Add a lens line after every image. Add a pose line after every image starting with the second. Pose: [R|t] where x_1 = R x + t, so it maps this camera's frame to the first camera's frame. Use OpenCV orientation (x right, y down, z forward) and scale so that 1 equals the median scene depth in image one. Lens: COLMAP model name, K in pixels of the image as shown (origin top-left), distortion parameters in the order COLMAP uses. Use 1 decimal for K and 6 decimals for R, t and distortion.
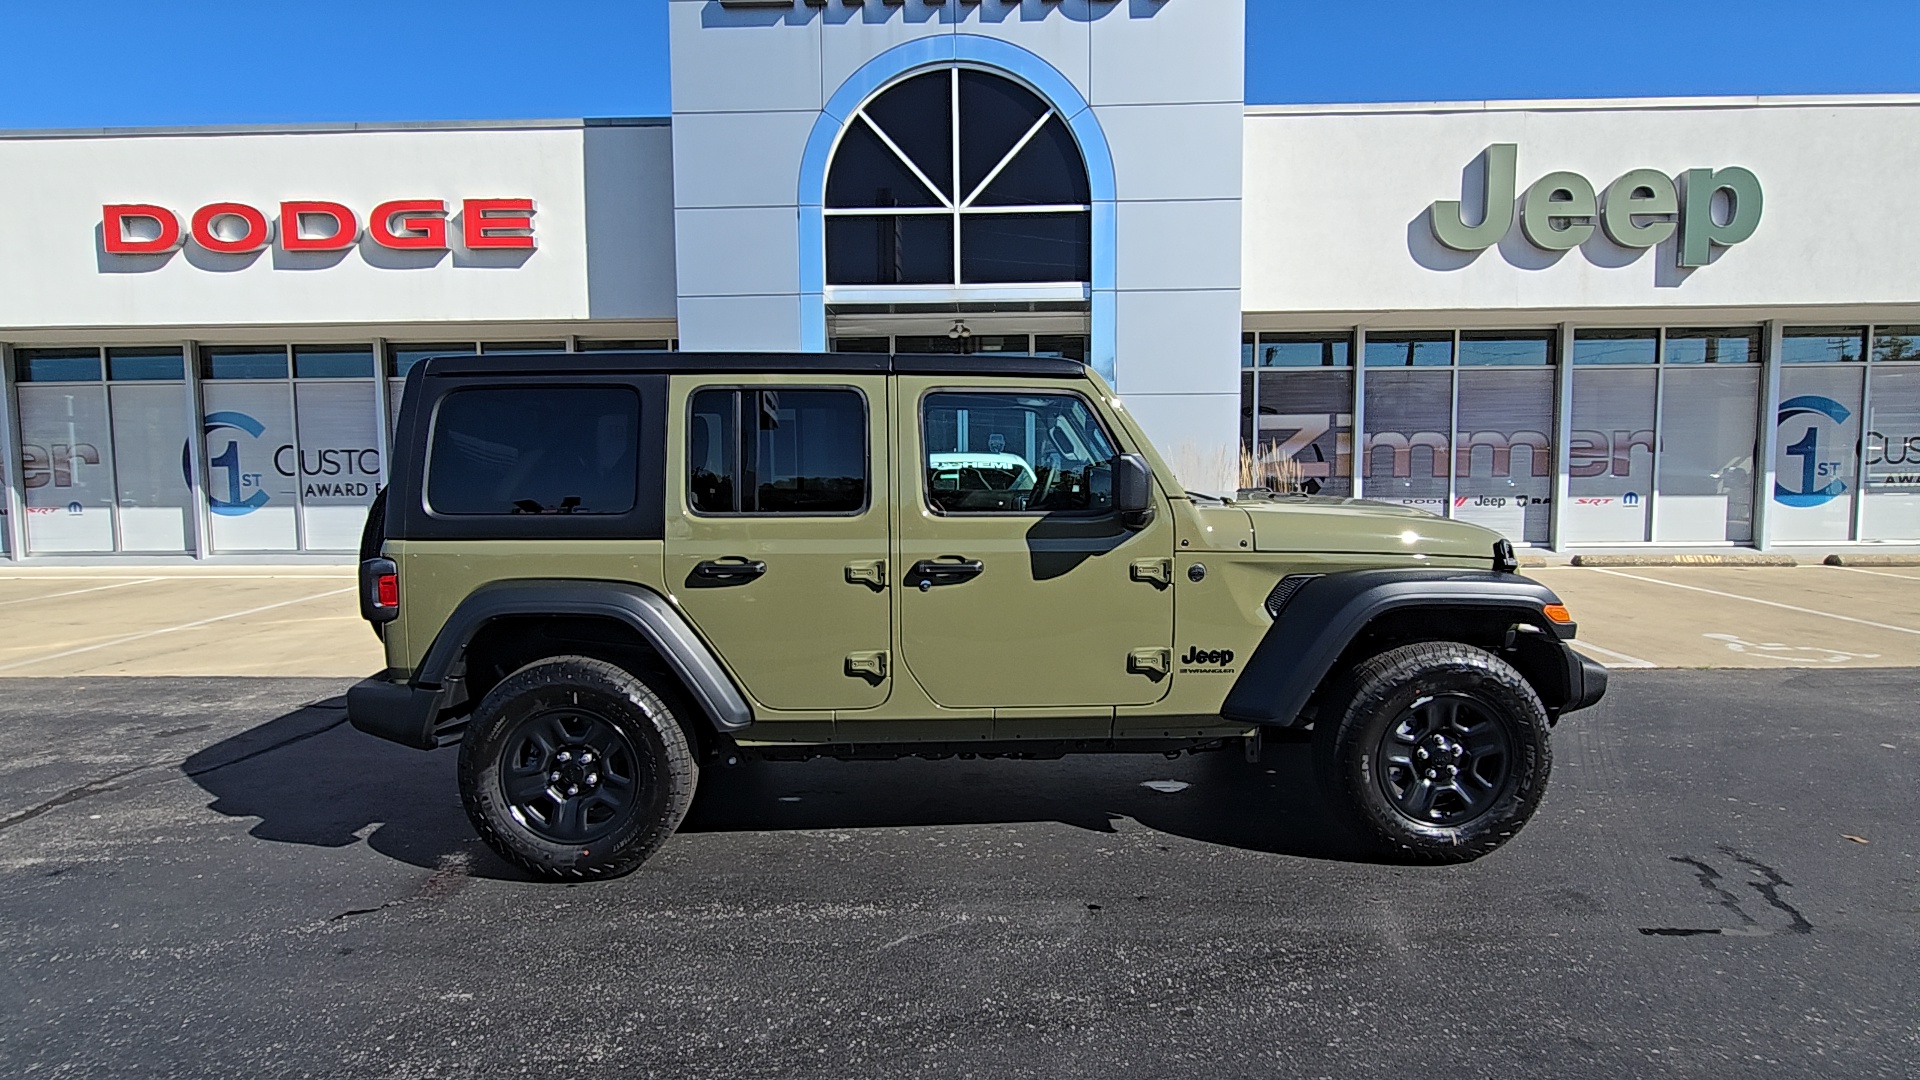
lens RADIAL K [[967.0, 0, 951.1], [0, 967.0, 546.8], [0, 0, 1]] dist [0.000552, -0.000488]
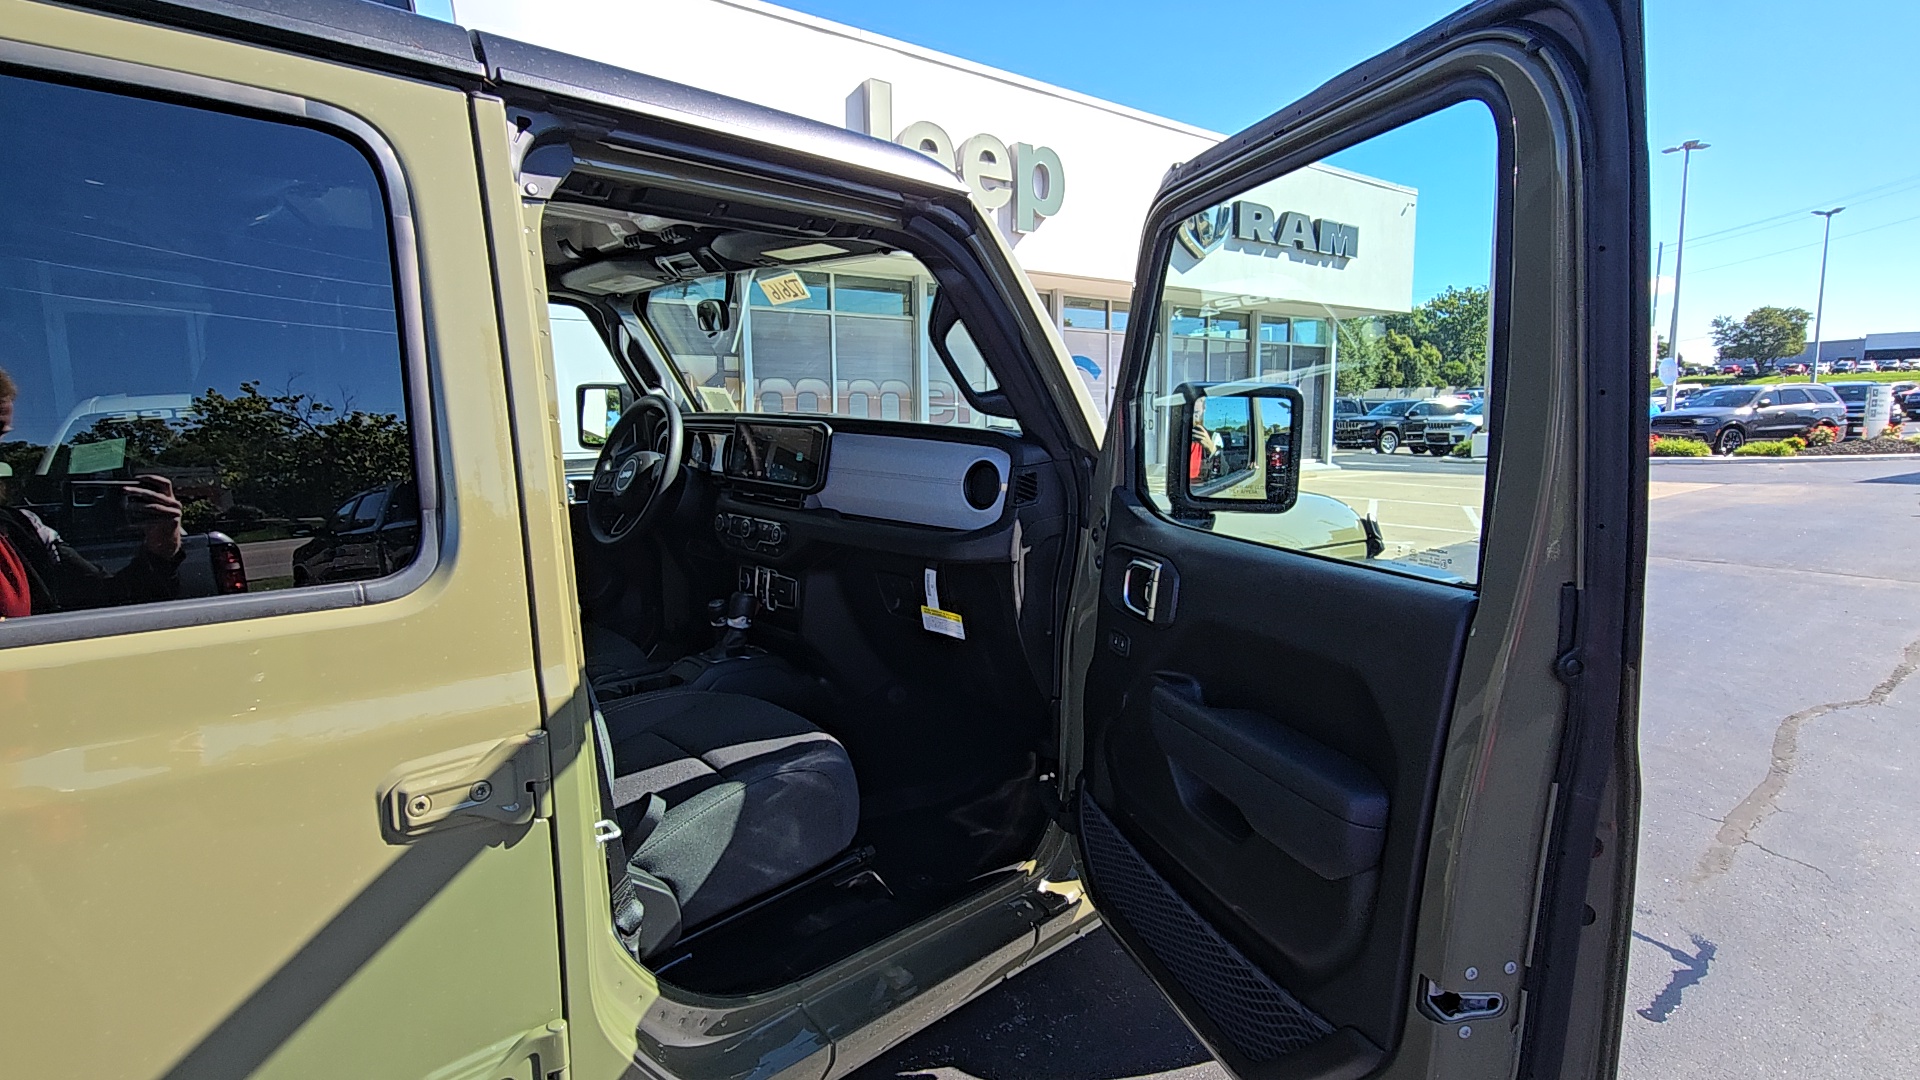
lens RADIAL K [[967.0, 0, 951.1], [0, 967.0, 546.8], [0, 0, 1]] dist [0.000552, -0.000488]
pose [[0.754880, -0.089693, 0.649702, -0.046991], [0.055608, 0.995791, 0.072861, -0.017339], [-0.653502, -0.018873, 0.756690, 0.209994]]
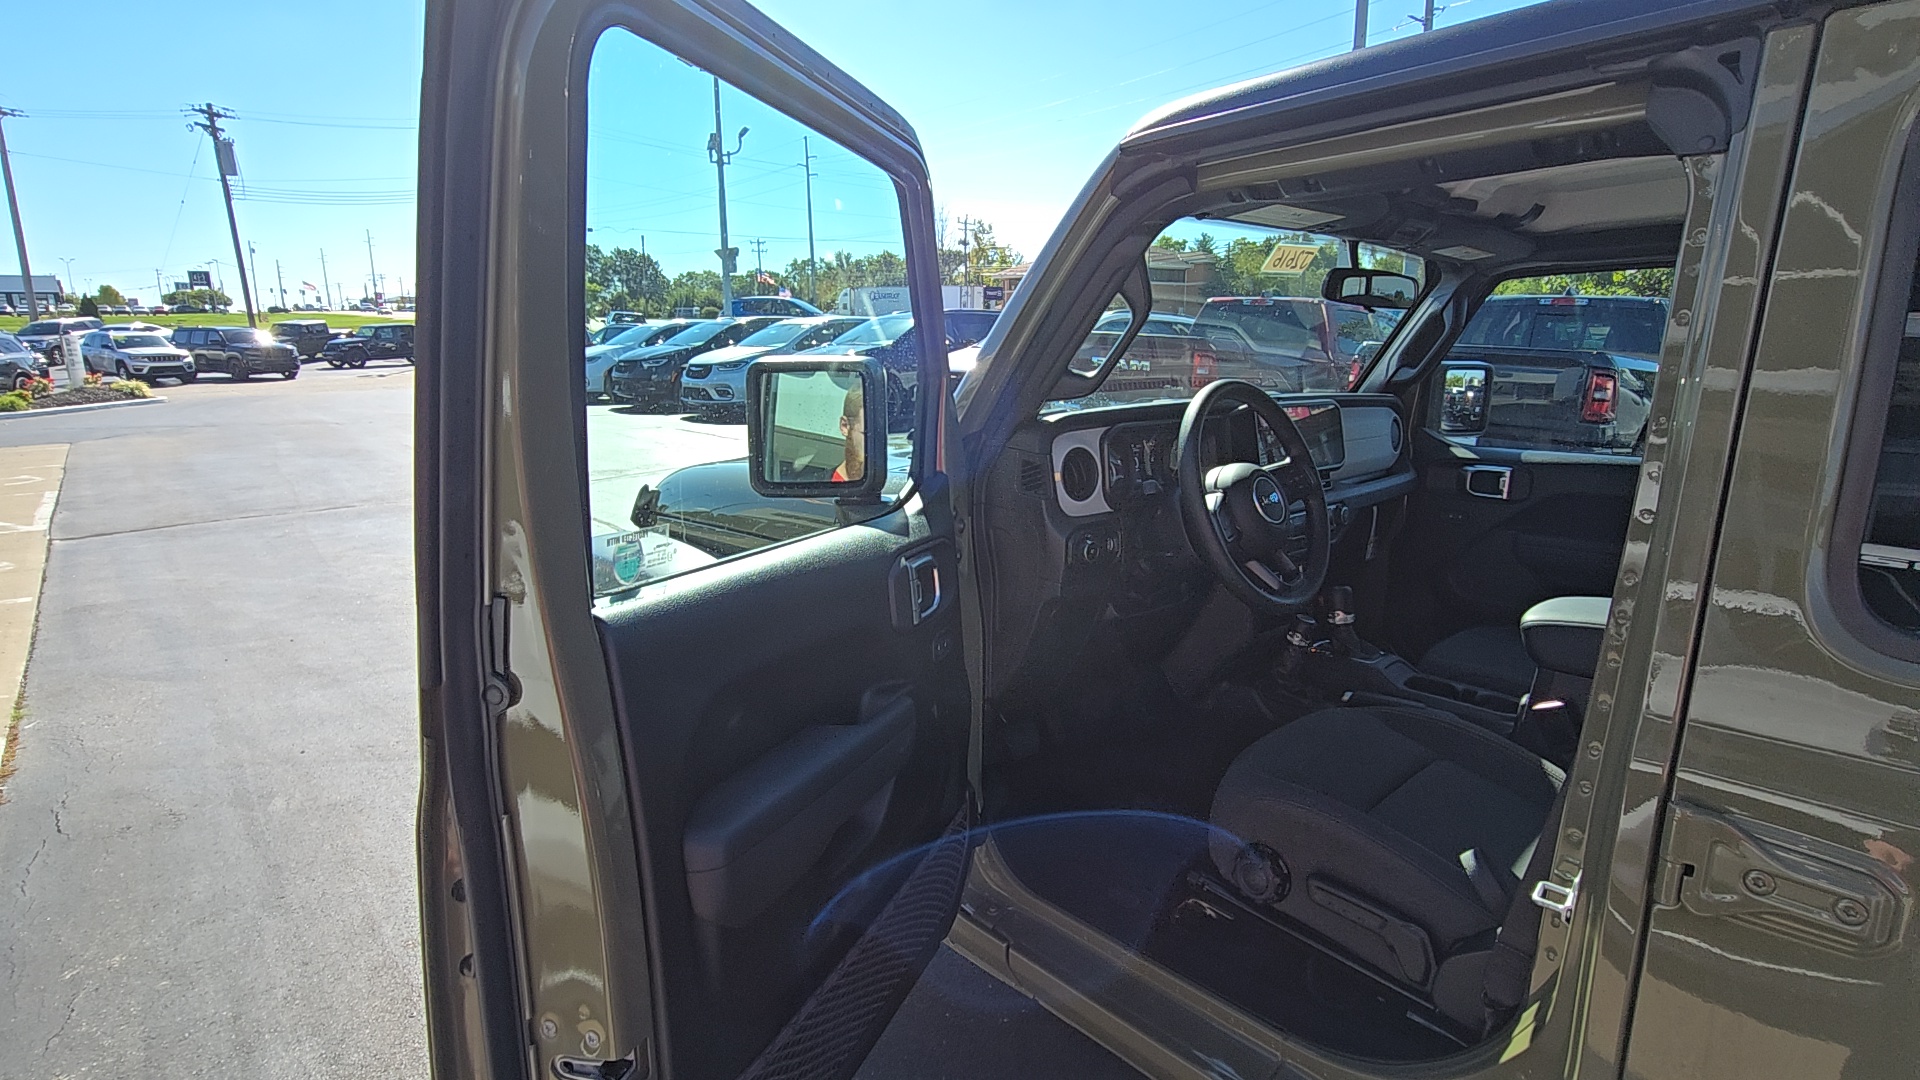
lens RADIAL K [[961.8, 0, 955.4], [0, 961.8, 547.2], [0, 0, 1]] dist [-0.002980, 0.000298]
pose [[-0.682583, -0.140866, 0.717103, -0.037589], [0.075527, 0.962396, 0.260941, -0.054179], [-0.726894, 0.232275, -0.646276, 0.535304]]
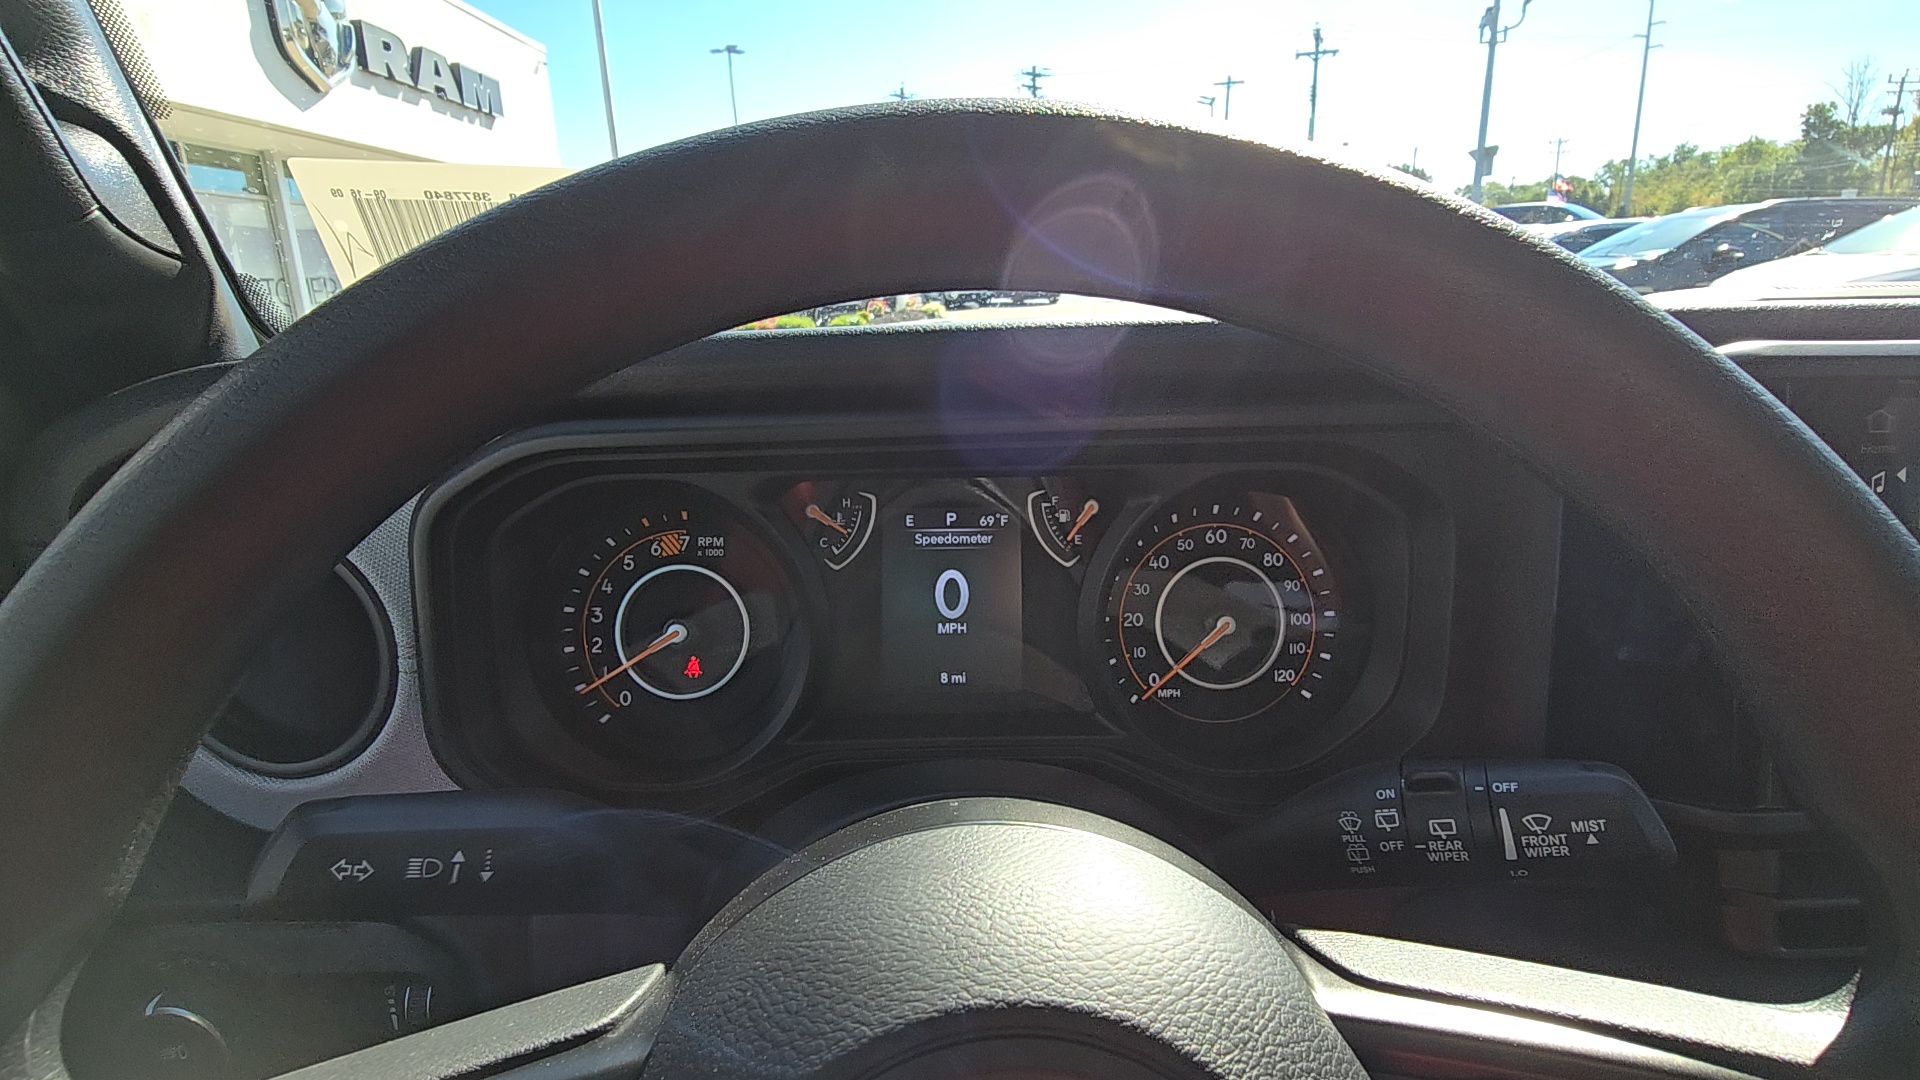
lens RADIAL K [[976.1, 0, 953.2], [0, 976.1, 543.8], [0, 0, 1]] dist [-0.003128, 0.000339]
pose [[-0.023590, -0.252748, 0.967244, 0.021549], [0.113012, 0.960638, 0.253778, -0.034524], [-0.993314, 0.115297, 0.005902, 0.409906]]
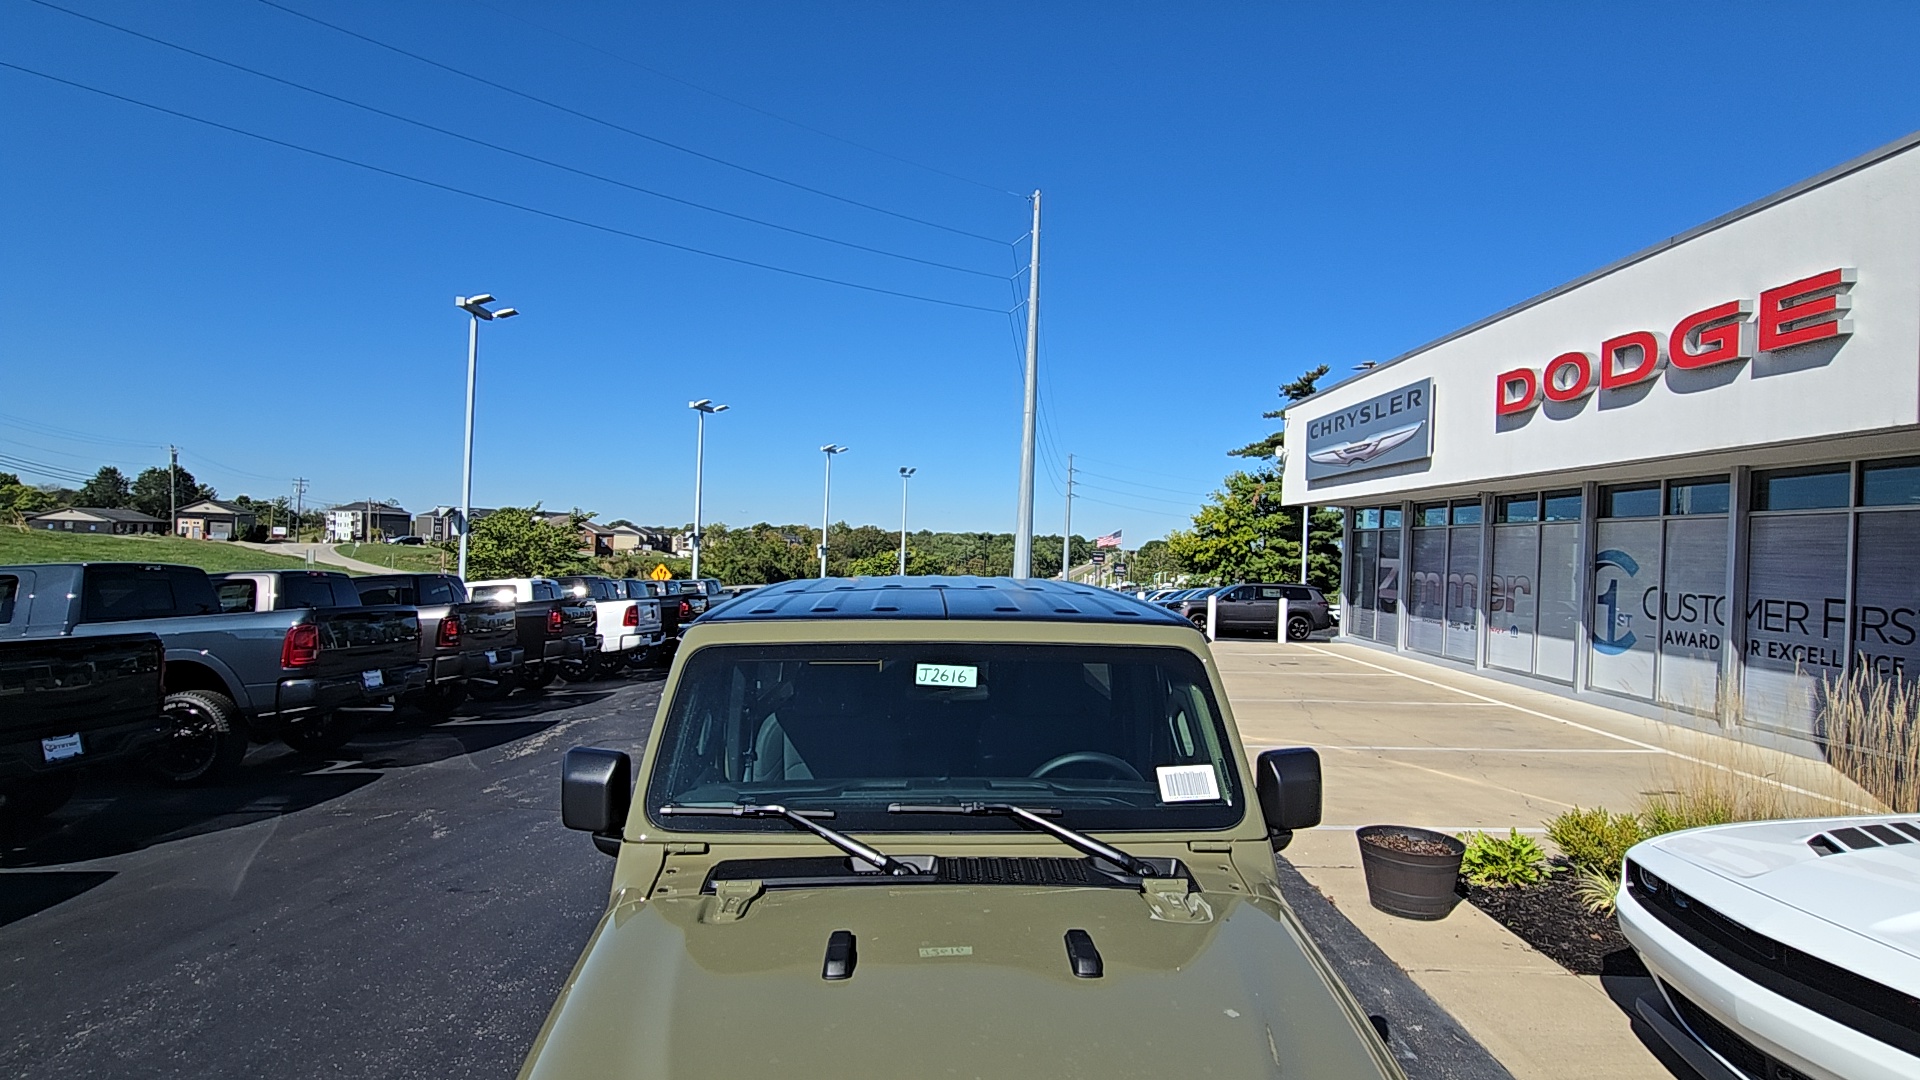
lens RADIAL K [[967.0, 0, 951.1], [0, 967.0, 546.8], [0, 0, 1]] dist [0.000552, -0.000488]
pose [[0.019788, 0.009503, -0.999759, 0.279294], [-0.115155, 0.993322, 0.007162, -0.086469], [0.993150, 0.114986, 0.020750, 0.365258]]
